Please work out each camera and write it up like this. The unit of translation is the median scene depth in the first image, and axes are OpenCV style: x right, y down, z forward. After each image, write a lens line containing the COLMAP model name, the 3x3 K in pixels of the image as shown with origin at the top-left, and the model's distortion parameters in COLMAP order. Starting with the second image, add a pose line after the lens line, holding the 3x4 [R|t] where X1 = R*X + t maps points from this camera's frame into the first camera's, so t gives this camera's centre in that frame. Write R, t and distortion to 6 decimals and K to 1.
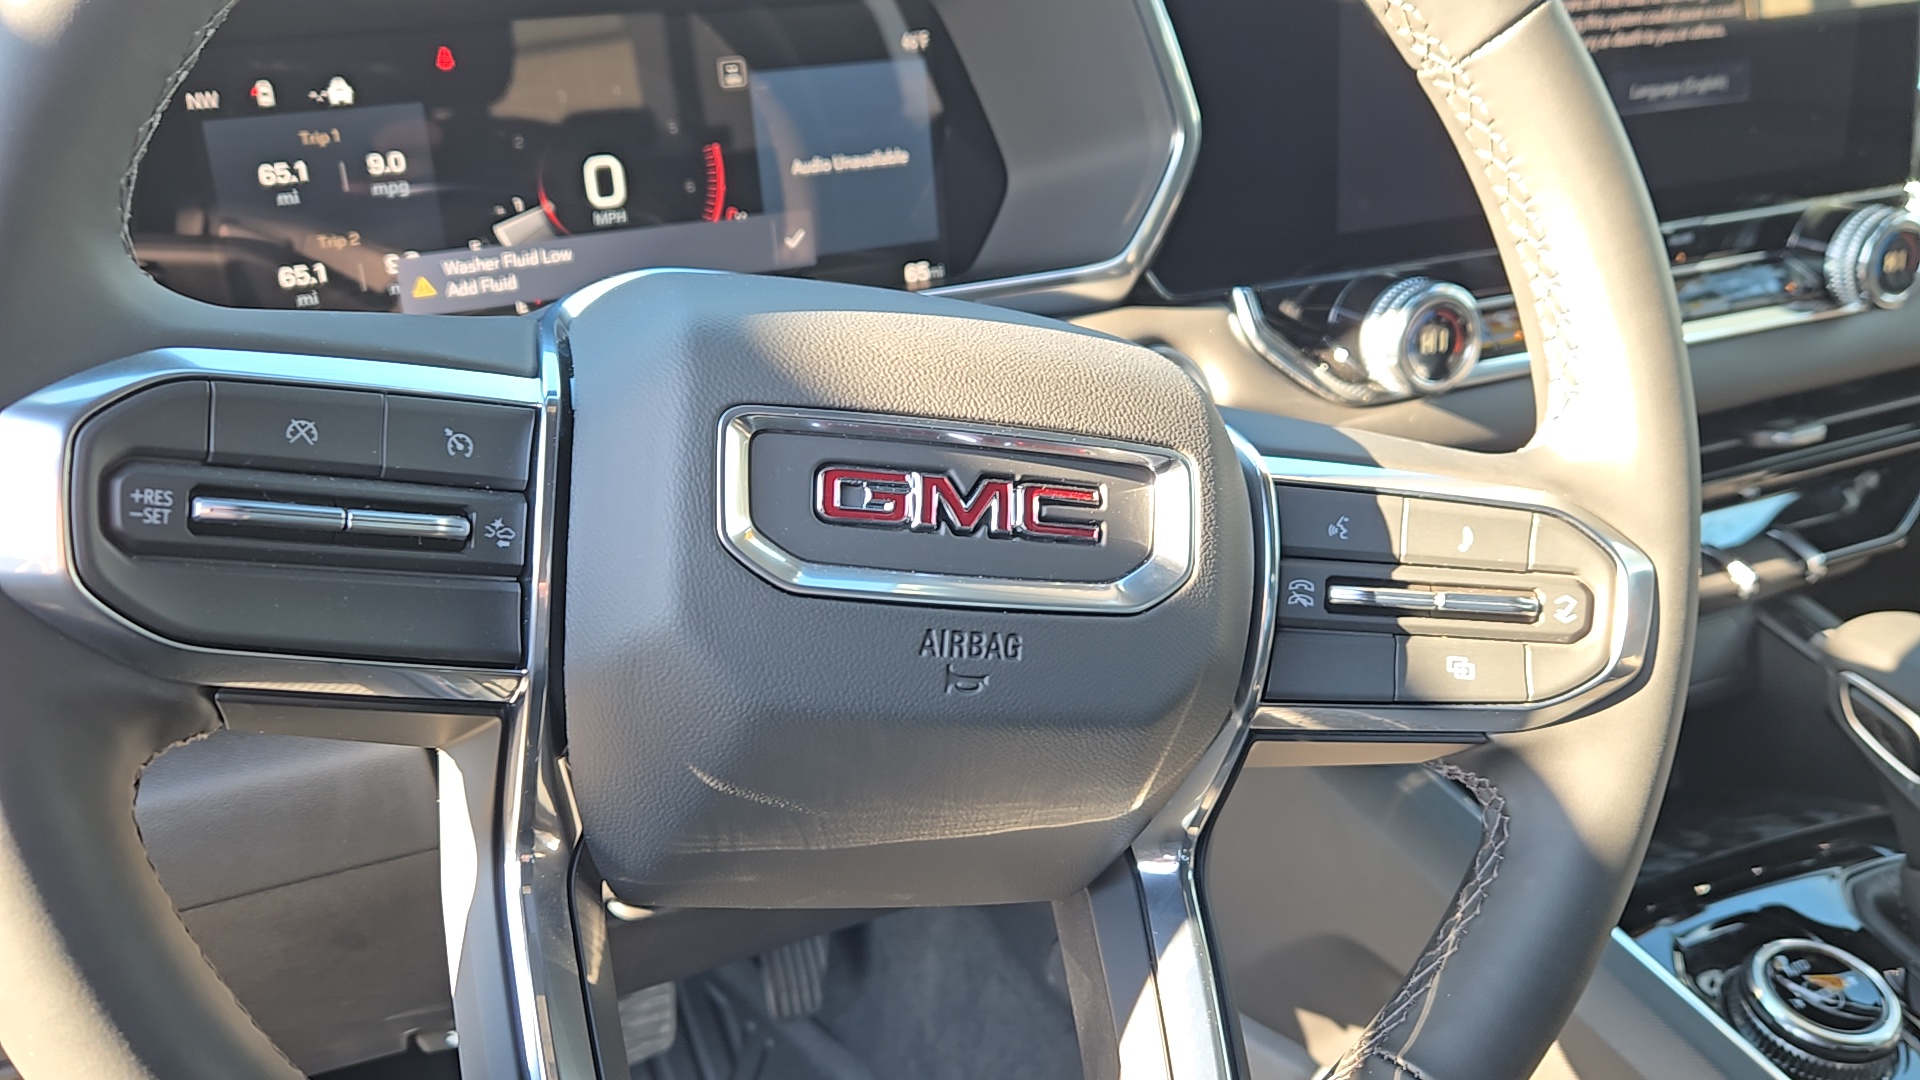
lens RADIAL K [[1604.5, 0, 961.6], [0, 1604.5, 524.5], [0, 0, 1]] dist [0.026882, -0.018971]
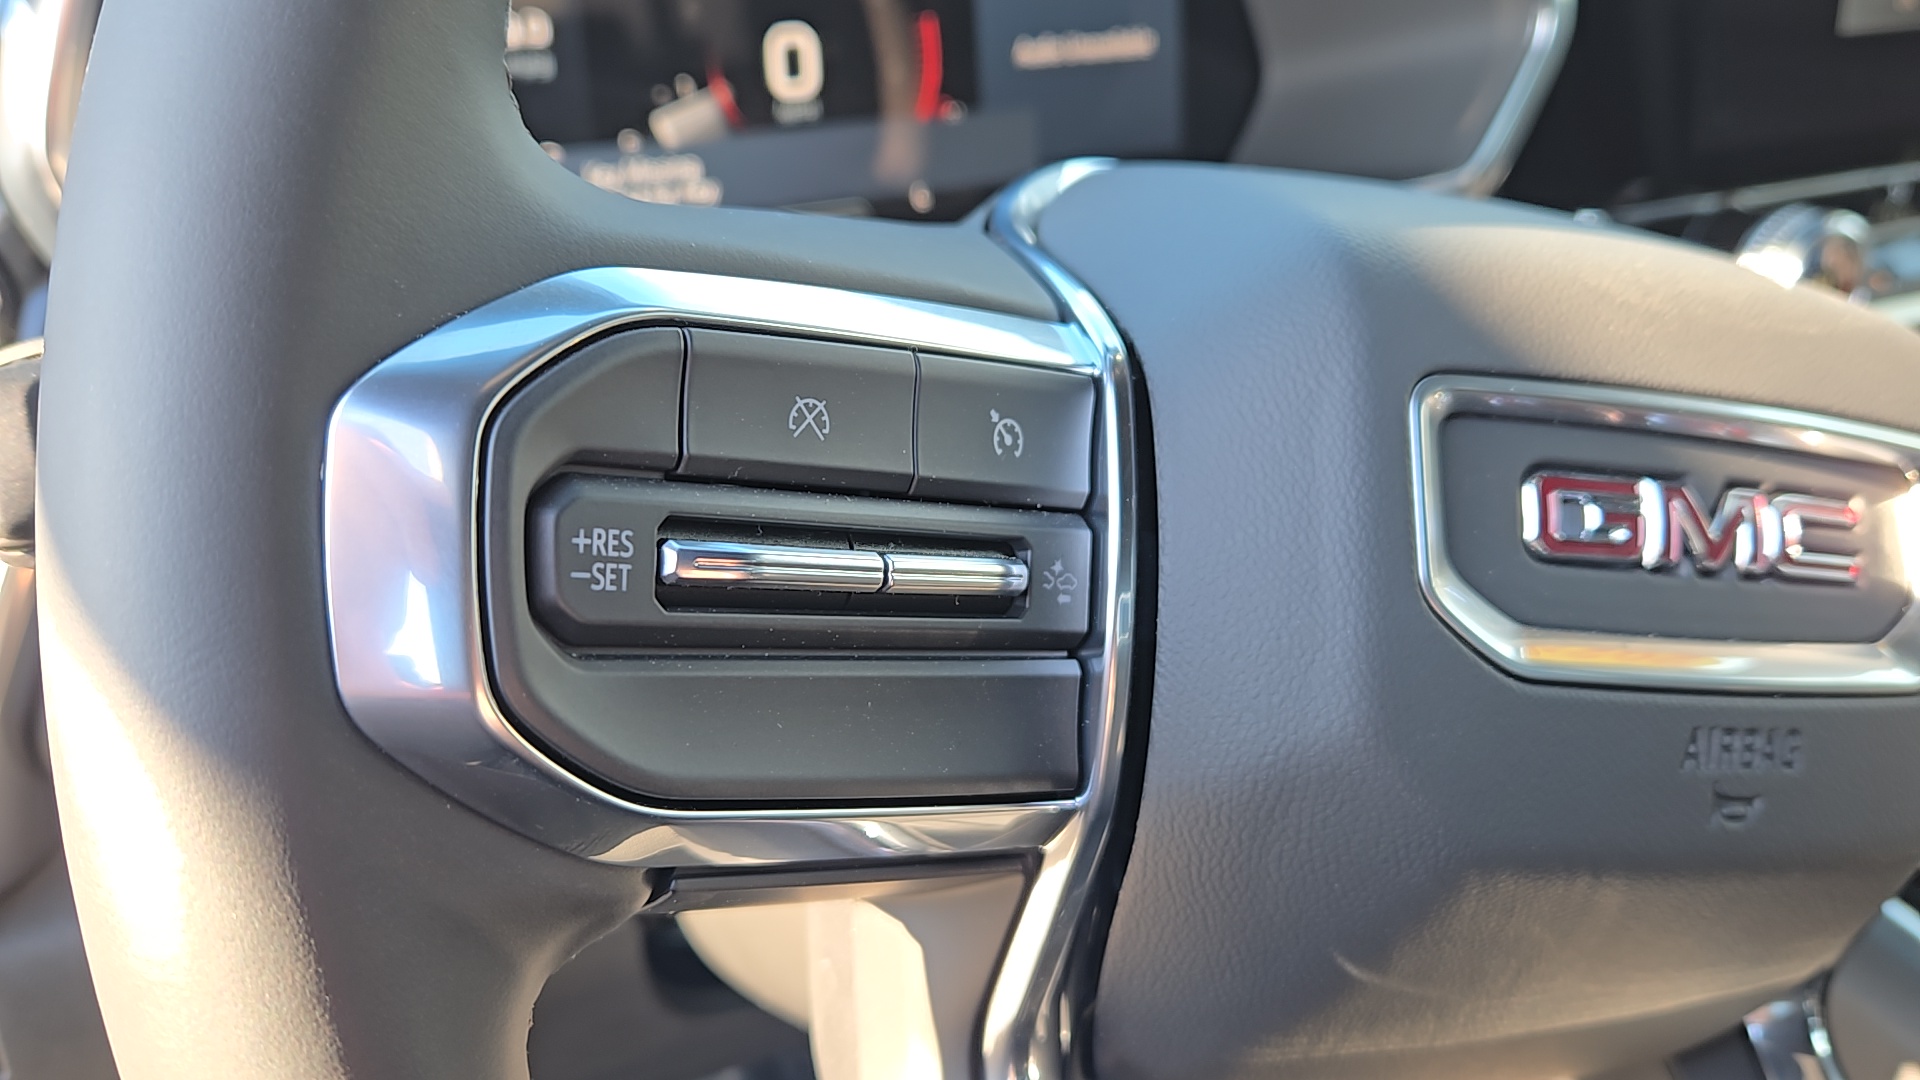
lens RADIAL K [[1604.5, 0, 947.3], [0, 1604.5, 533.6], [0, 0, 1]] dist [0.026882, -0.018971]
pose [[0.997634, 0.003593, 0.068659, -0.353980], [-0.006400, 0.999151, 0.040708, -0.035501], [-0.068455, -0.041051, 0.996809, 0.379924]]
